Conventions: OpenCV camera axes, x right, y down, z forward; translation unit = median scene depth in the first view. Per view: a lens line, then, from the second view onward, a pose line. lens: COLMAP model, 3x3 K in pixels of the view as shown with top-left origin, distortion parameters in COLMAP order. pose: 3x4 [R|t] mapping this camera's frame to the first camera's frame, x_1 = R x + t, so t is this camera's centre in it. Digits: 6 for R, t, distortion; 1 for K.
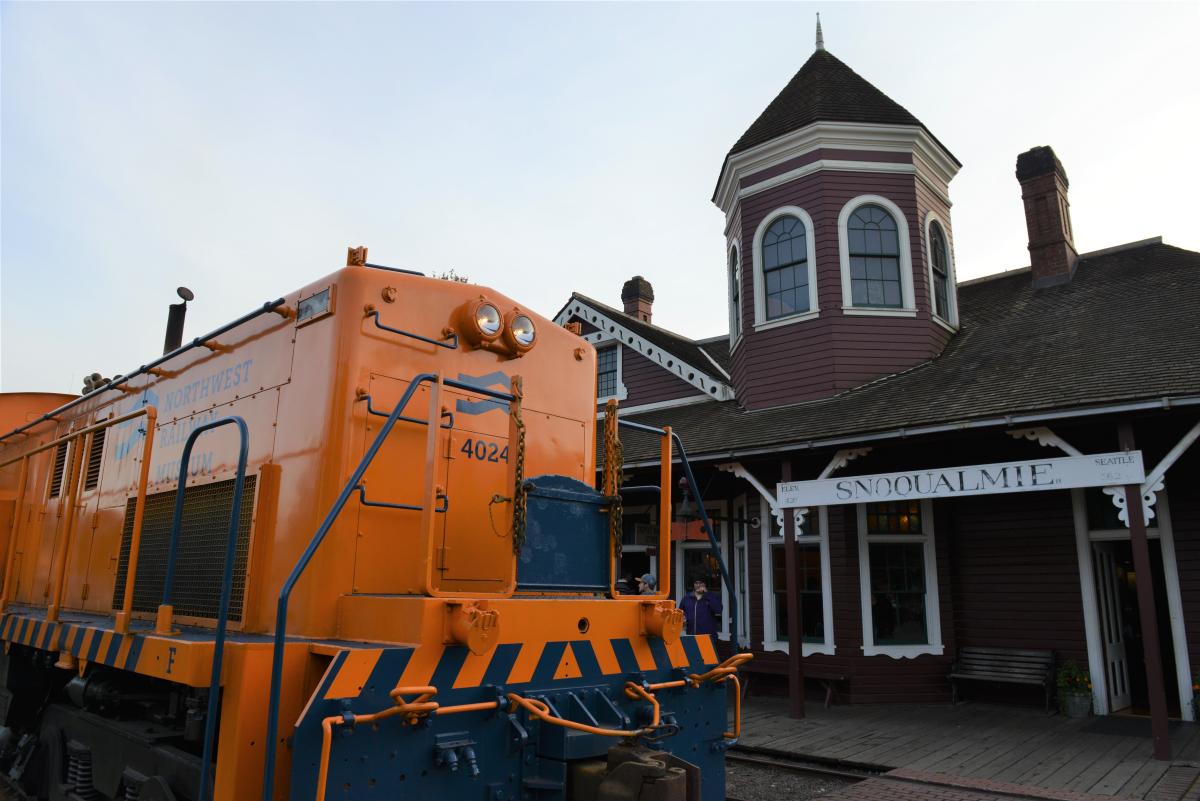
lens RADIAL K [[834.4, 0, 600.0], [0, 834.4, 400.5], [0, 0, 1]] dist [-0.049625, -0.004304]
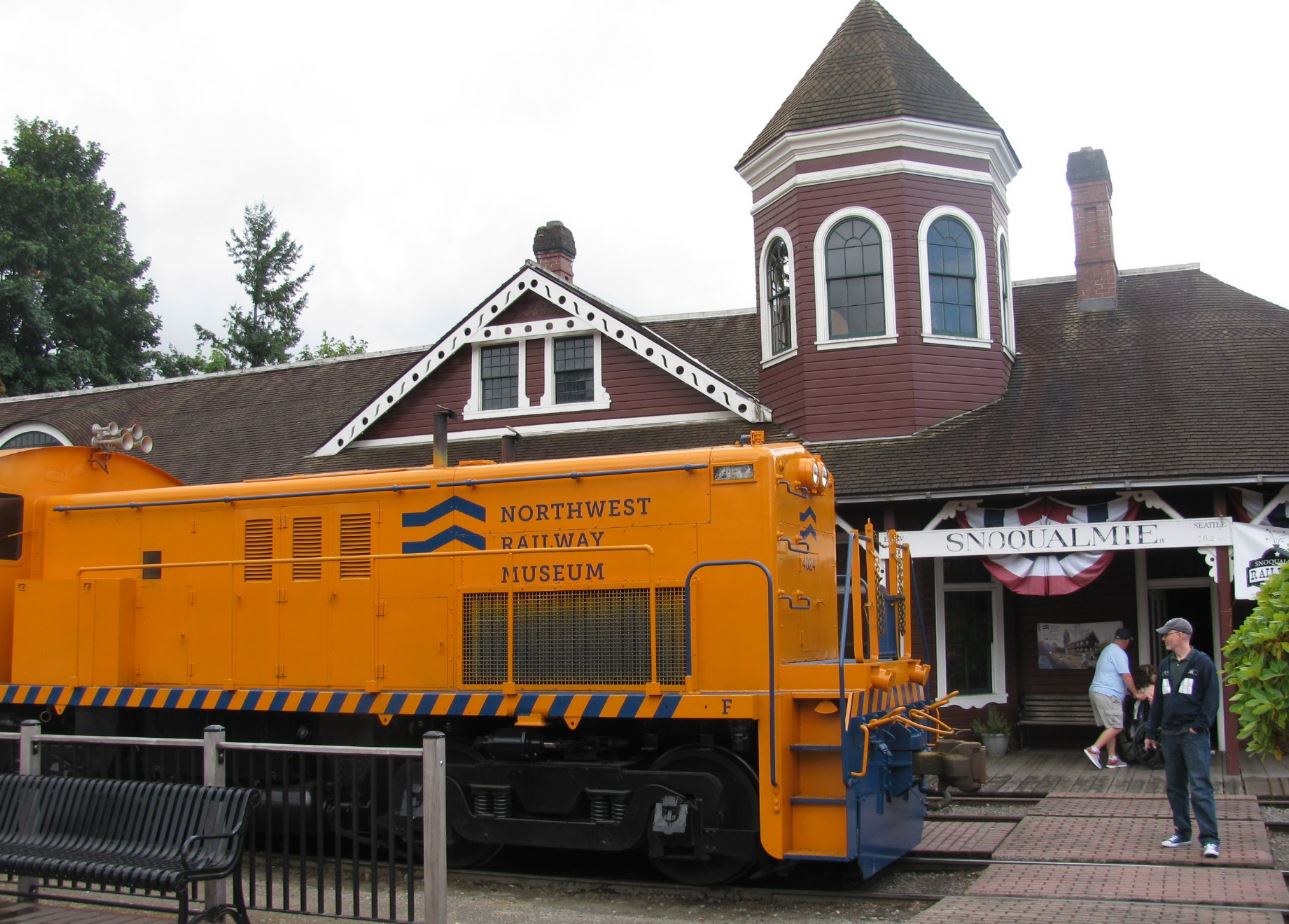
lens RADIAL K [[1398.8, 0, 642.7], [0, 1398.8, 509.3], [0, 0, 1]] dist [-0.168388, 0.044106]
pose [[0.945666, 0.003646, 0.325120, -0.477584], [-0.047272, 0.990854, 0.126387, -0.097760], [-0.321686, -0.134889, 0.937189, -0.336138]]
